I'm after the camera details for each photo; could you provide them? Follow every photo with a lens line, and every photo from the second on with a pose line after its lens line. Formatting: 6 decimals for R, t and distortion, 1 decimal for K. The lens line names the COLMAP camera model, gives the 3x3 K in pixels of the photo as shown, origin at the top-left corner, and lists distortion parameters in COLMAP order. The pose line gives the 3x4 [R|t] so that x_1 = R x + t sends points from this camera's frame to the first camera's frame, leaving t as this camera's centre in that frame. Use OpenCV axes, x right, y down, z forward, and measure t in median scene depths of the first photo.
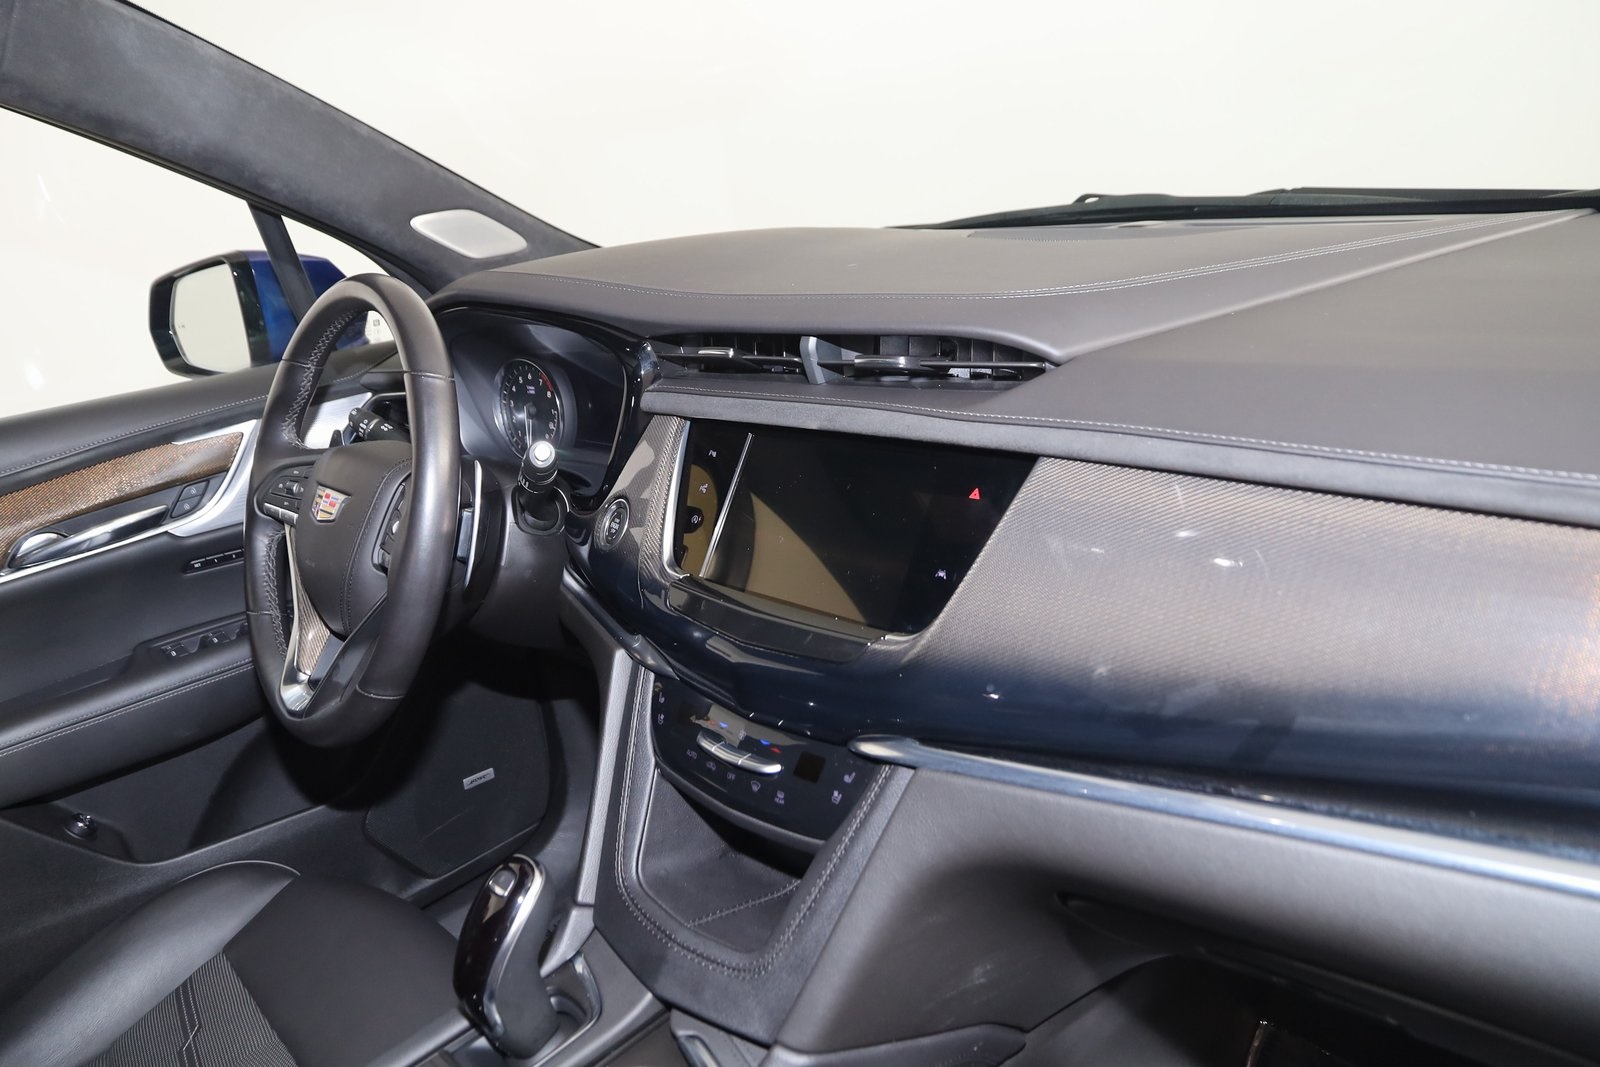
lens RADIAL K [[1094.3, 0, 796.7], [0, 1094.3, 515.8], [0, 0, 1]] dist [-0.121375, 0.090177]
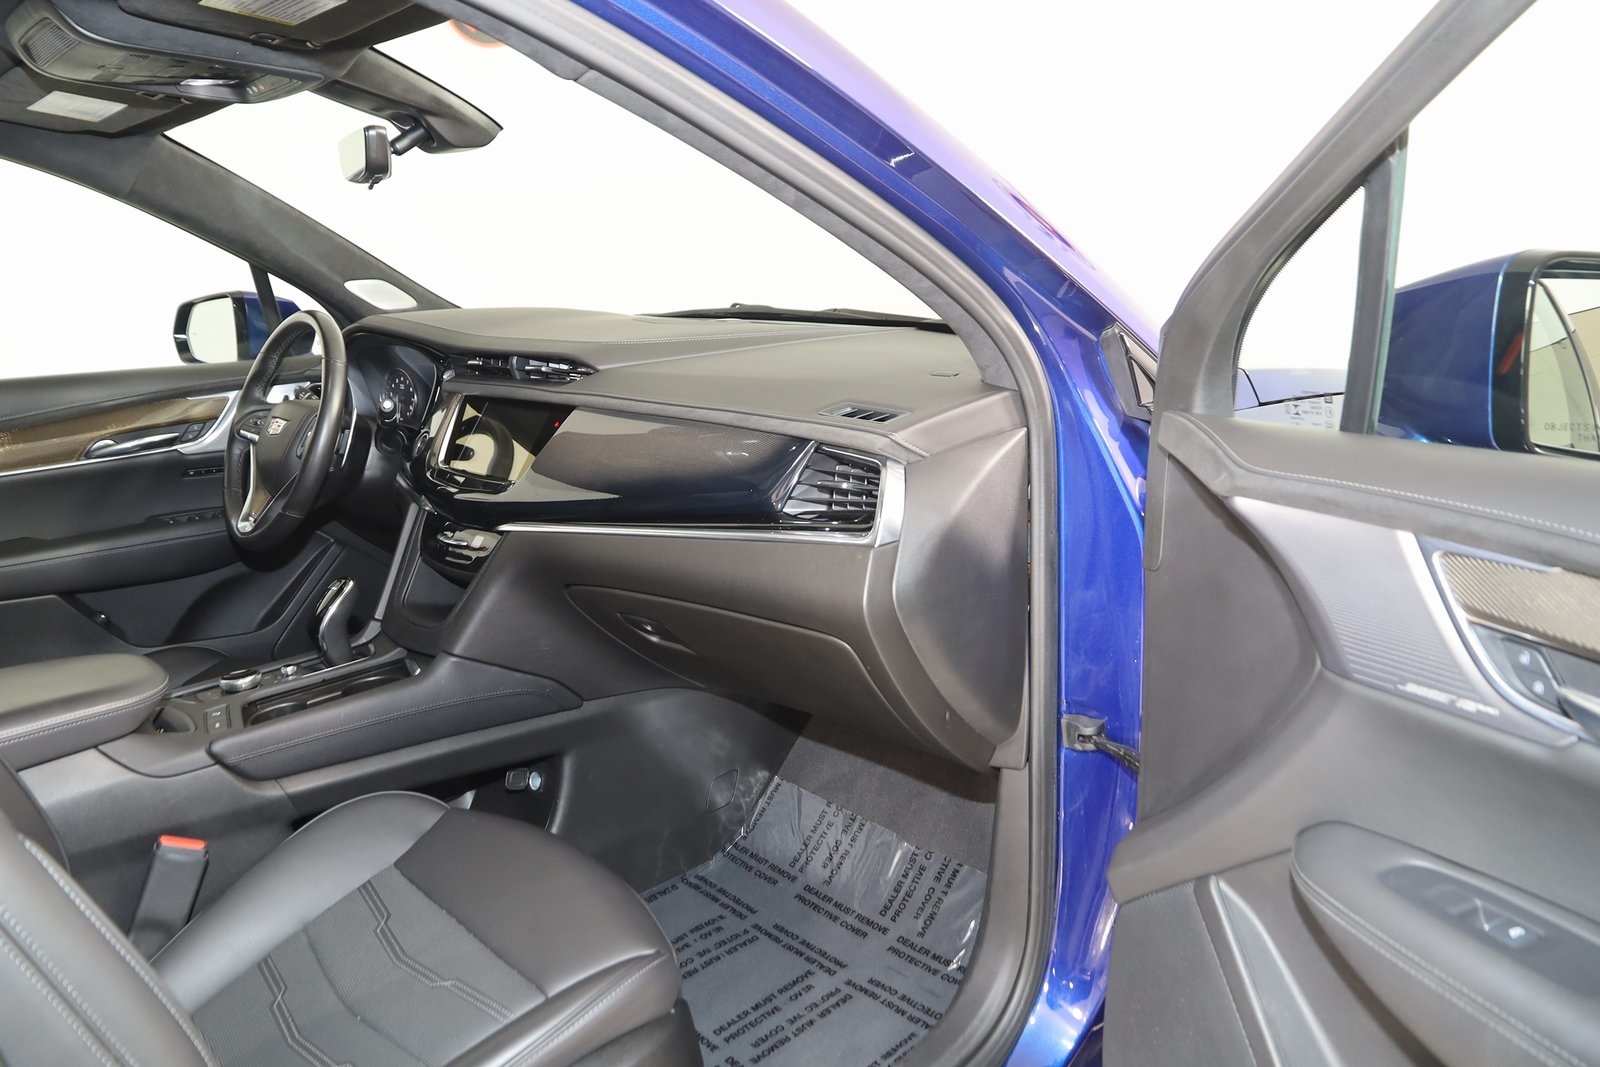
lens RADIAL K [[1094.3, 0, 796.7], [0, 1094.3, 515.8], [0, 0, 1]] dist [-0.121375, 0.090177]
pose [[0.995272, 0.087411, 0.042351, 0.396494], [-0.083619, 0.992927, -0.084280, 0.219128], [-0.049419, 0.080340, 0.995542, -0.877972]]
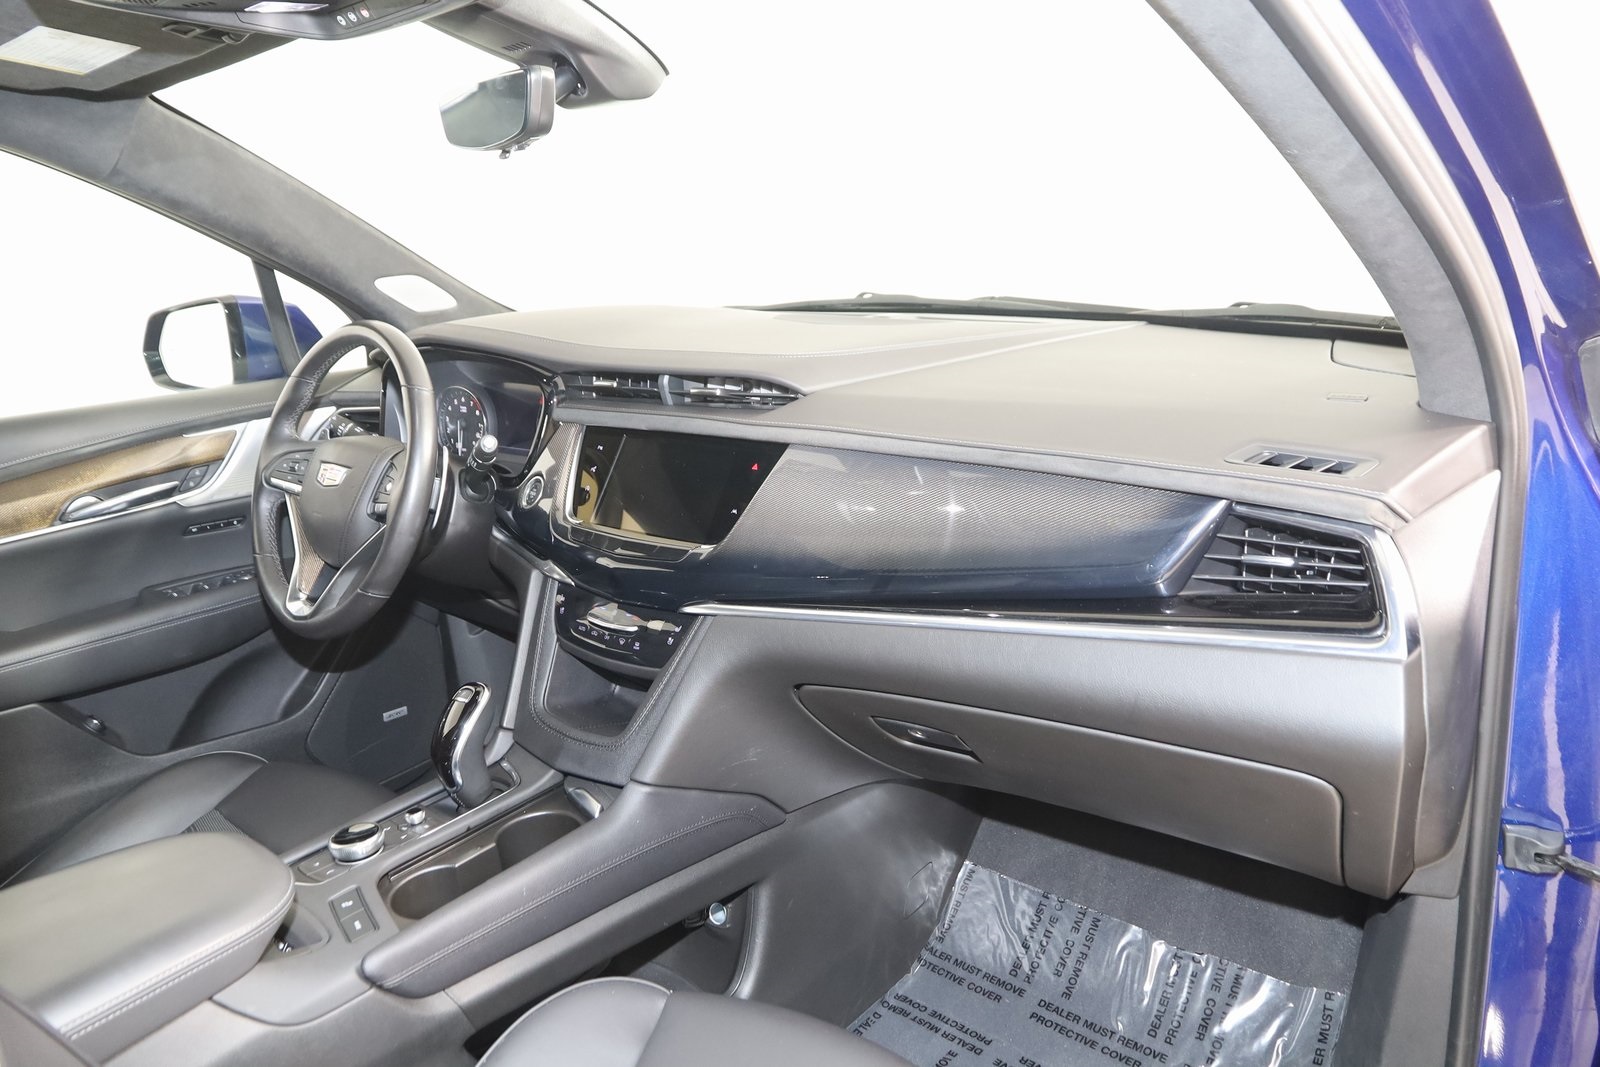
lens RADIAL K [[1094.3, 0, 796.7], [0, 1094.3, 515.8], [0, 0, 1]] dist [-0.121375, 0.090177]
pose [[0.990795, 0.036333, 0.130404, 0.001960], [-0.028575, 0.997736, -0.060877, 0.110710], [-0.132320, 0.056590, 0.989590, -0.502652]]
